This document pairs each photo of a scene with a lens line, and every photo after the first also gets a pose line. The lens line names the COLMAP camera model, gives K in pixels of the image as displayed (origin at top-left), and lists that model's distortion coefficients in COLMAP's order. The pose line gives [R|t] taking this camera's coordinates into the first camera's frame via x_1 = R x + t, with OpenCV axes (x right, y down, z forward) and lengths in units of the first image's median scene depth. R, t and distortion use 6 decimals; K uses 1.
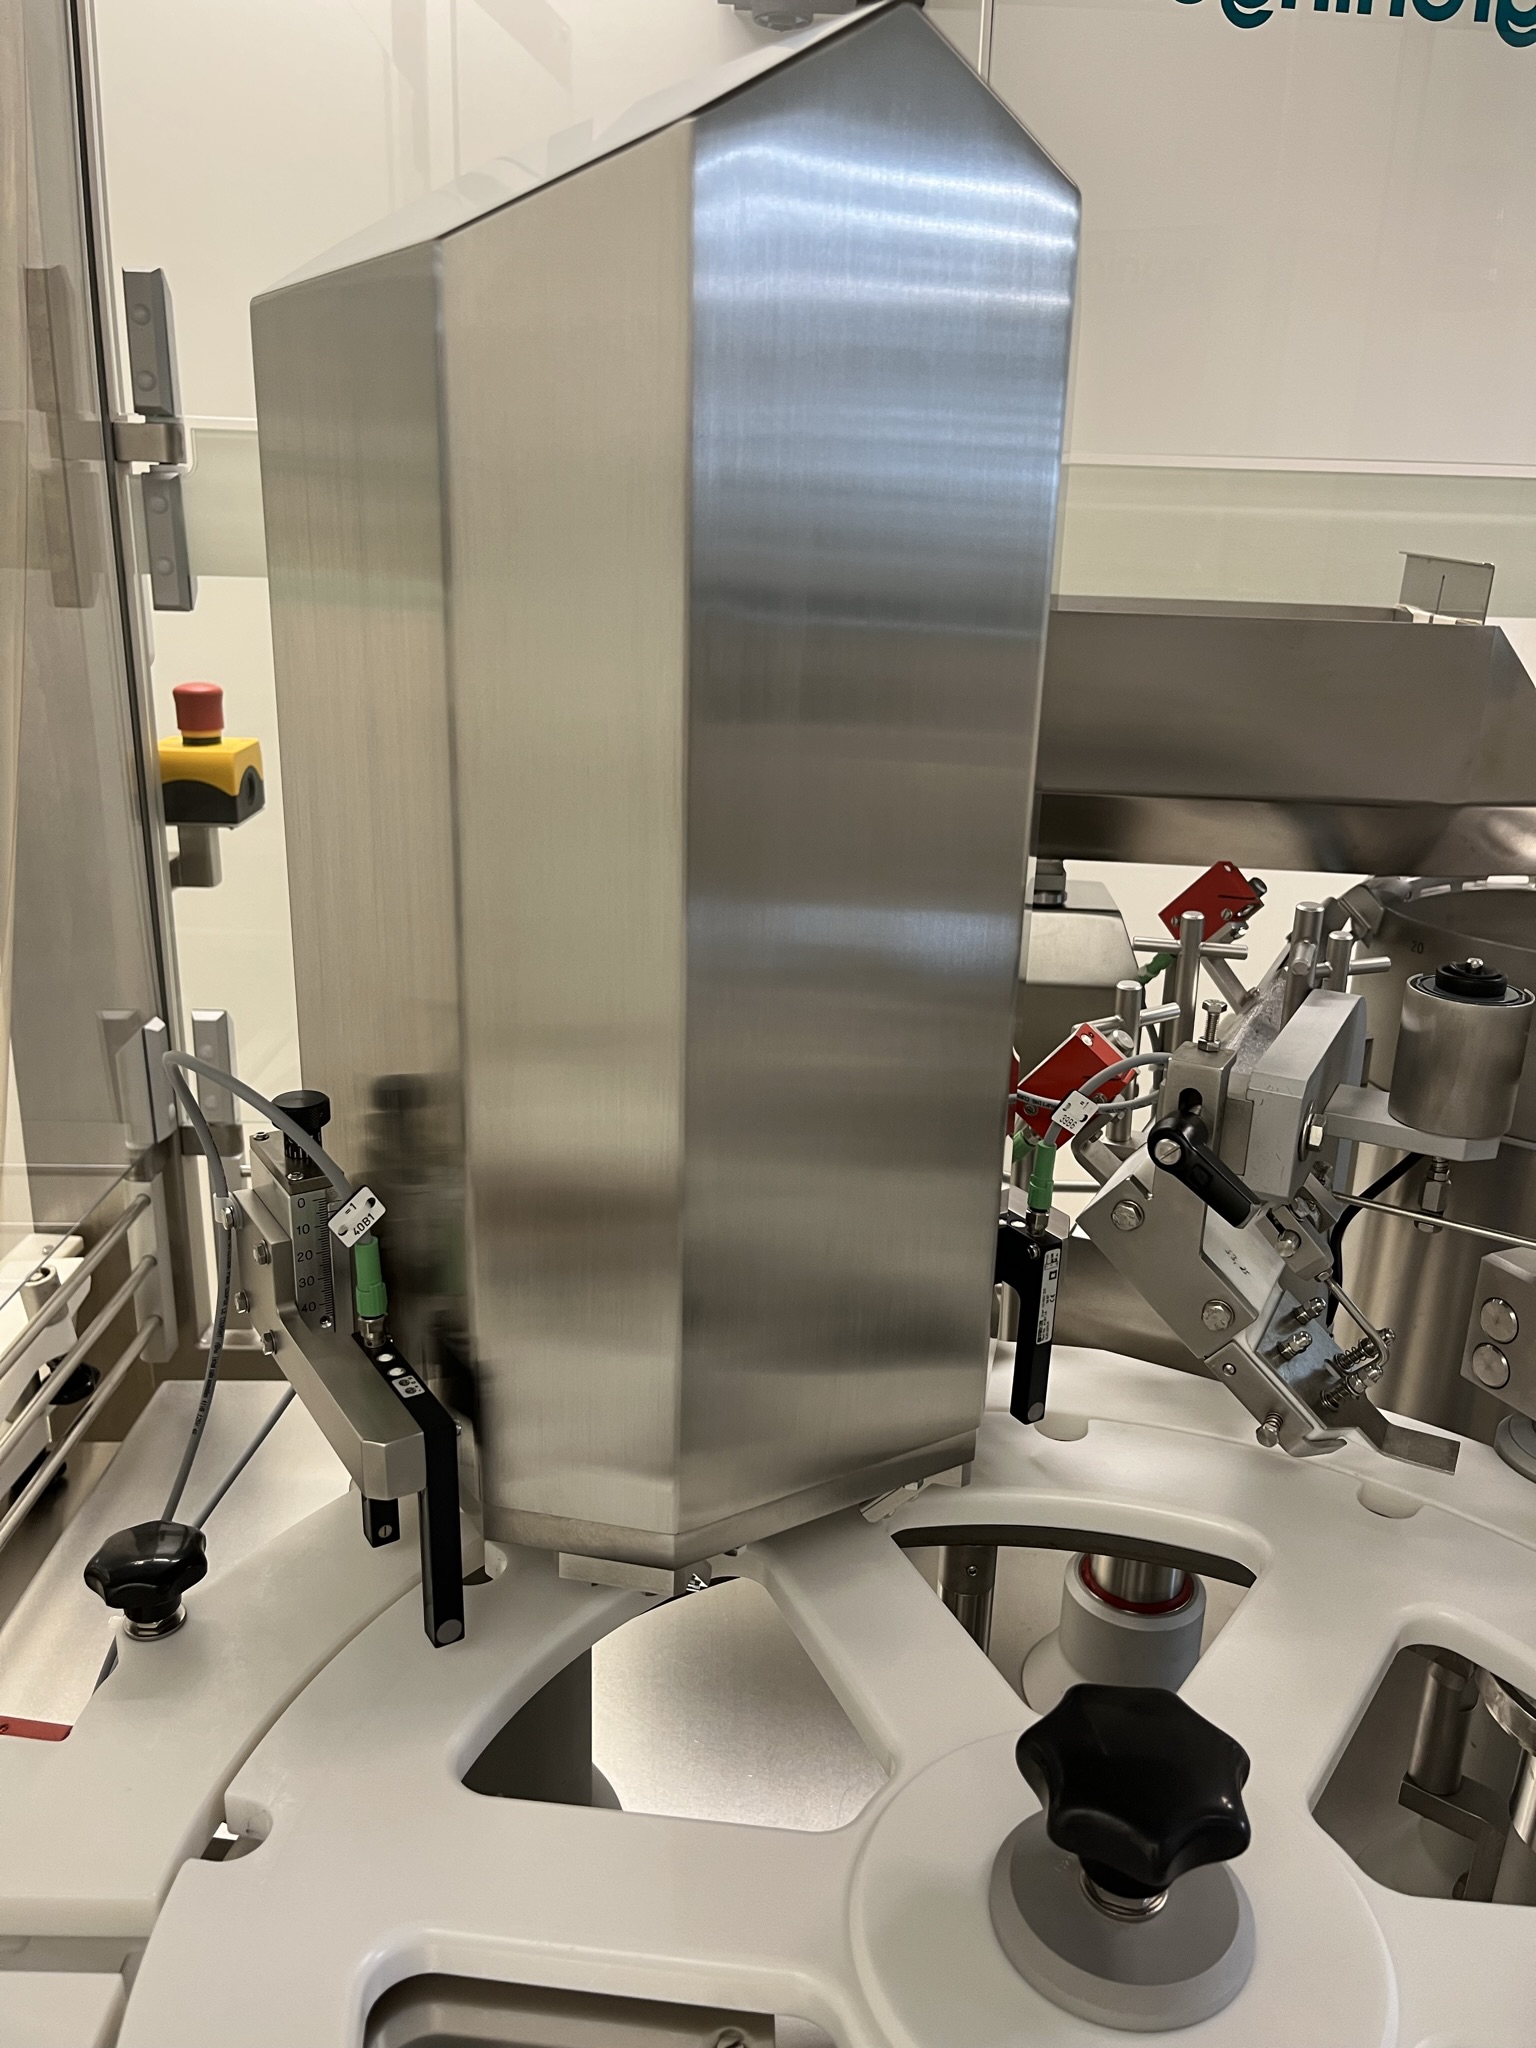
lens RADIAL K [[1606.5, 0, 766.5], [0, 1606.5, 1010.2], [0, 0, 1]] dist [0.037237, -0.051078]
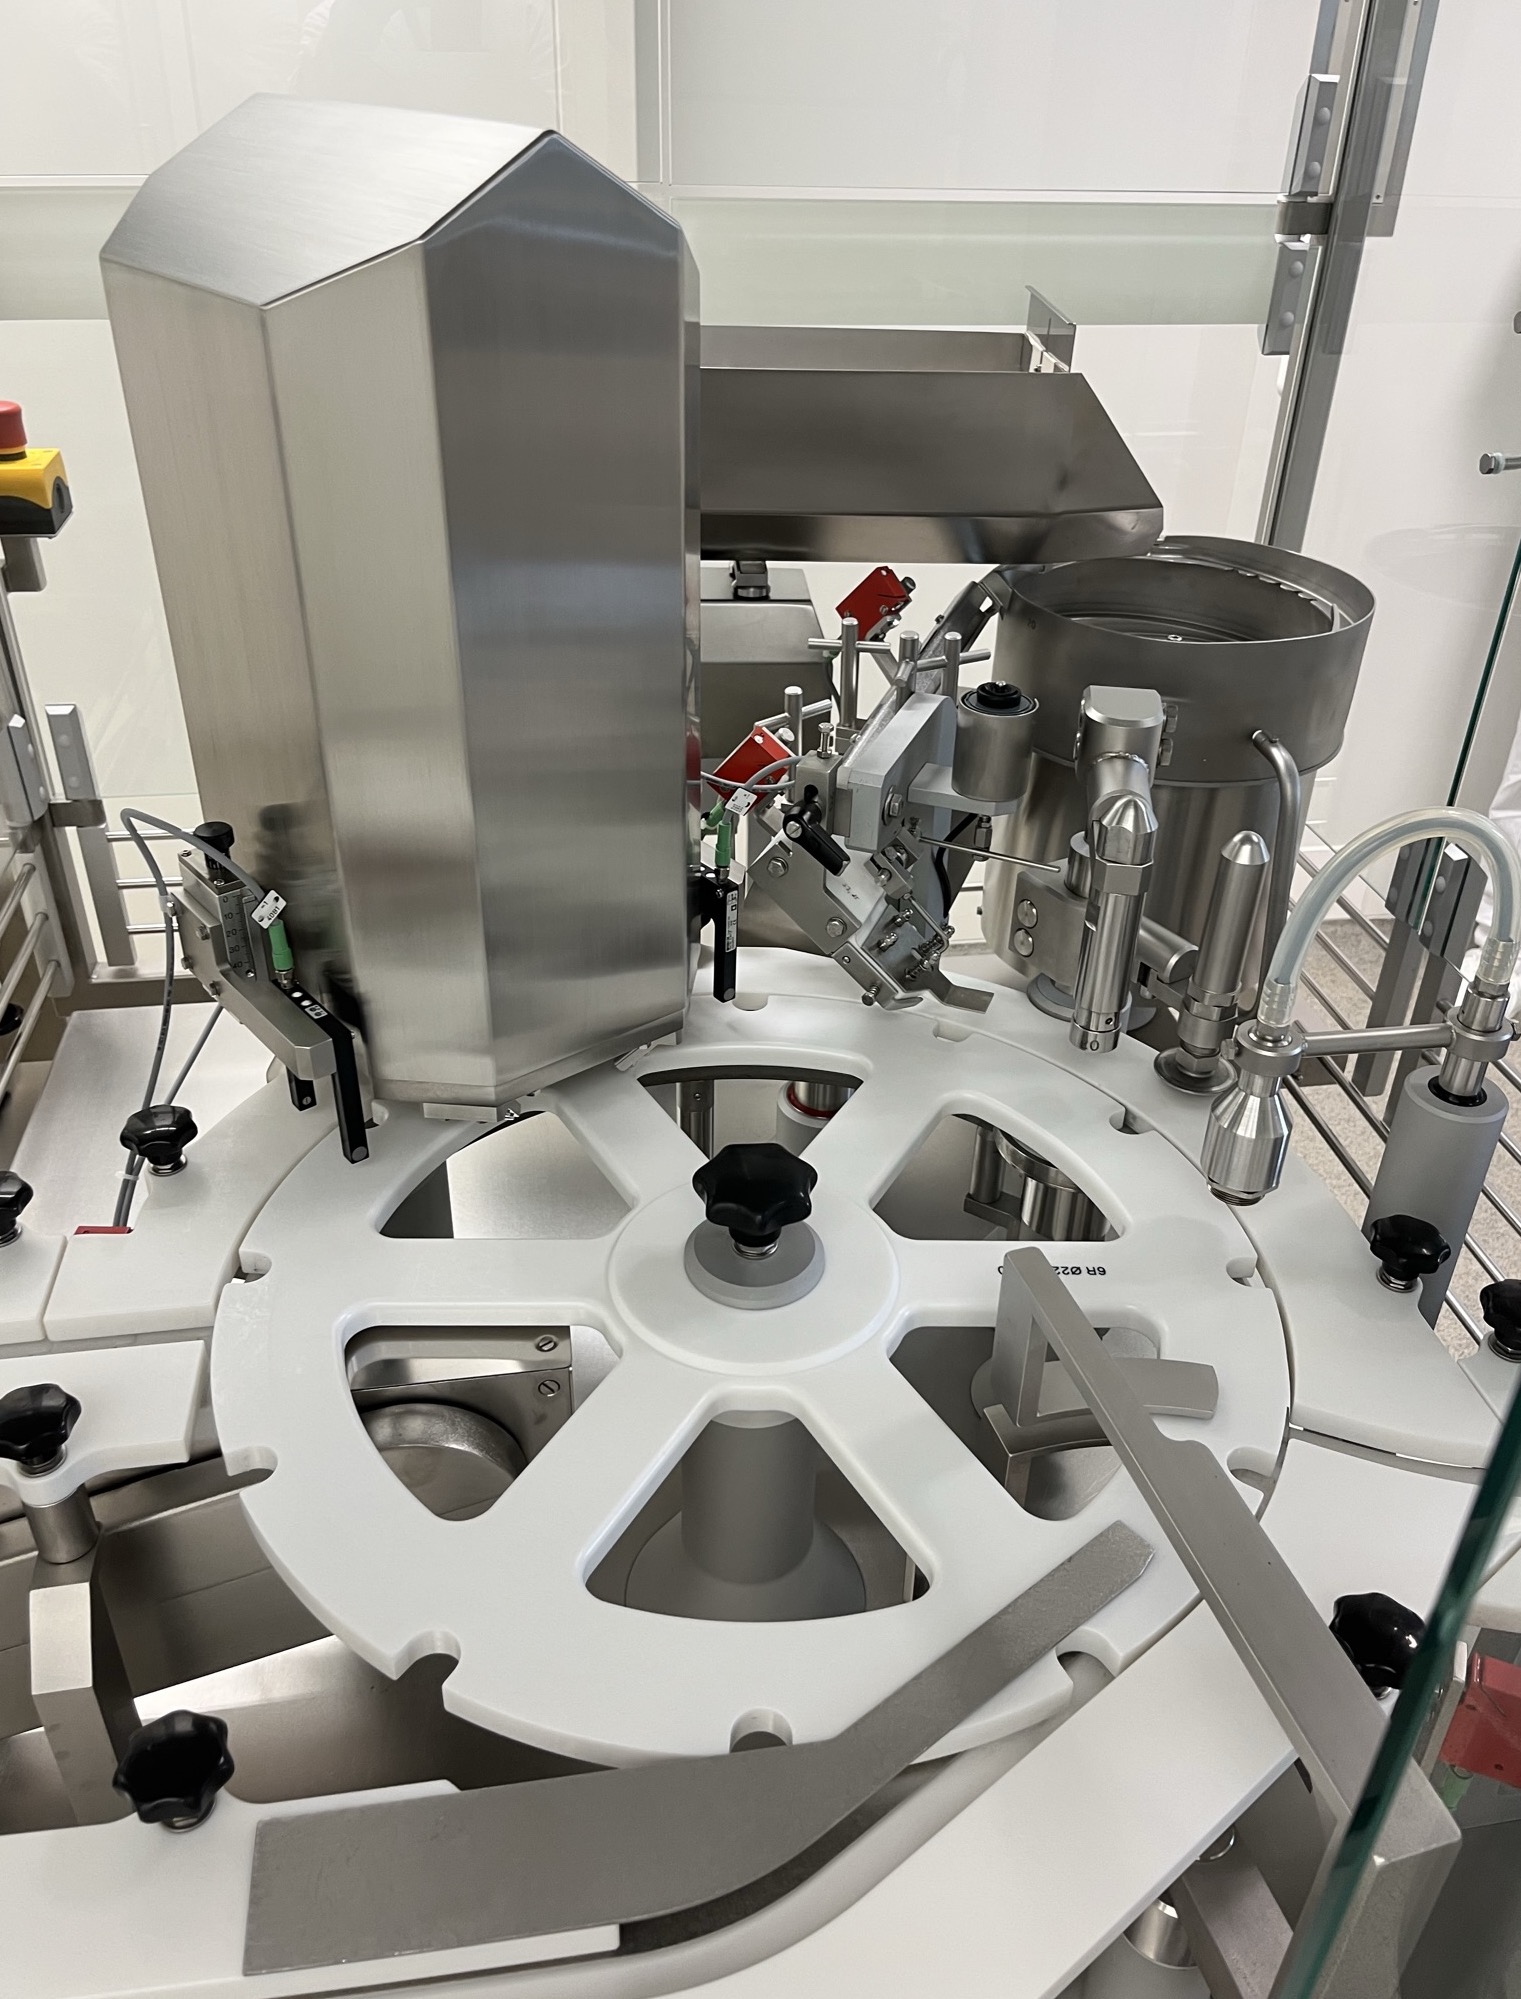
lens RADIAL K [[1594.6, 0, 770.4], [0, 1594.6, 1003.1], [0, 0, 1]] dist [0.059825, -0.015198]
pose [[0.990902, -0.073454, 0.112772, 0.036109], [0.042178, 0.965203, 0.258076, -0.135325], [-0.127805, -0.250972, 0.959520, -0.472278]]
